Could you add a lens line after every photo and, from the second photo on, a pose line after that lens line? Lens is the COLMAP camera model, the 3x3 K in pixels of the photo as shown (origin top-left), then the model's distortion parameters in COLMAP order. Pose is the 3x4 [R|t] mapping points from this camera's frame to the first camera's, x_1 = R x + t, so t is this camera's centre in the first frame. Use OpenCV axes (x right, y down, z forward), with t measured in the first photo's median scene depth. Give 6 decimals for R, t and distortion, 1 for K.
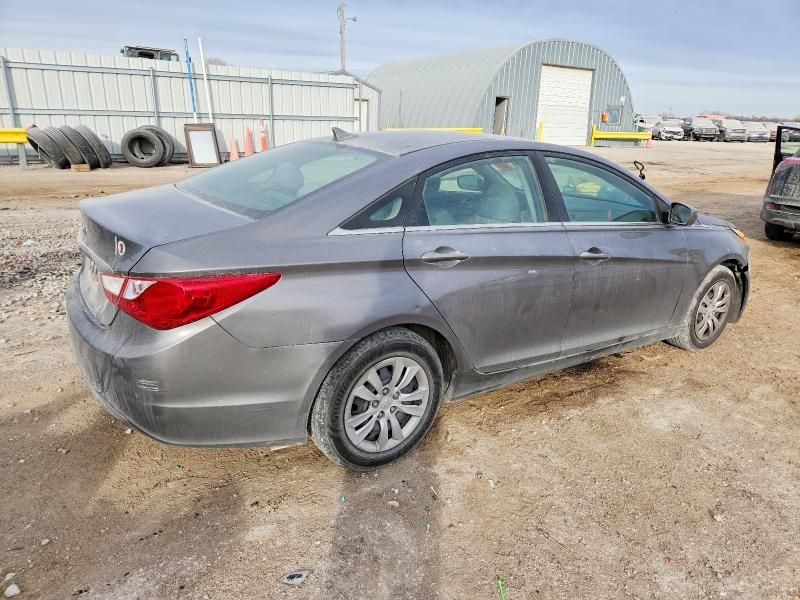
lens RADIAL K [[529.4, 0, 400.0], [0, 529.4, 300.0], [0, 0, 1]] dist [0.001859, -0.001606]
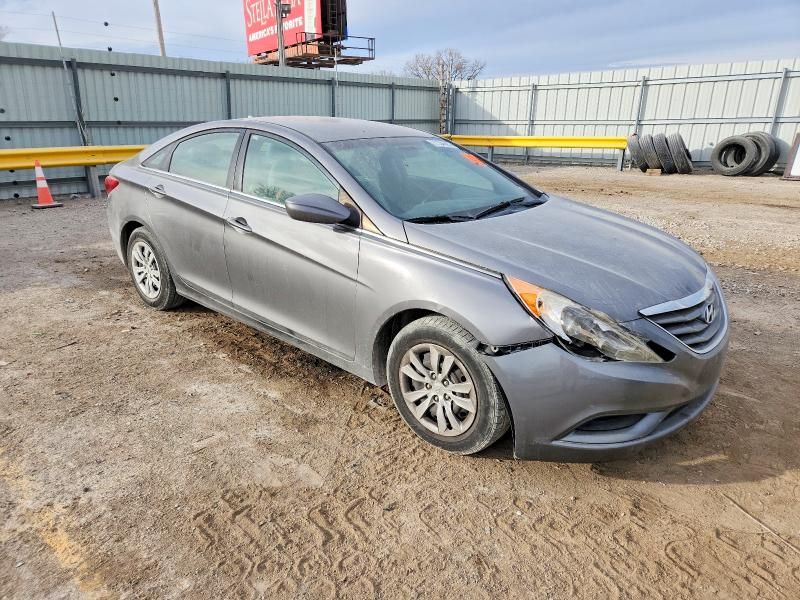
lens RADIAL K [[529.4, 0, 400.0], [0, 529.4, 300.0], [0, 0, 1]] dist [0.001859, -0.001606]
pose [[0.263772, 0.271668, -0.925538, 0.332089], [-0.296087, 0.936001, 0.190356, -0.053493], [0.918018, 0.223829, 0.327328, 0.215087]]
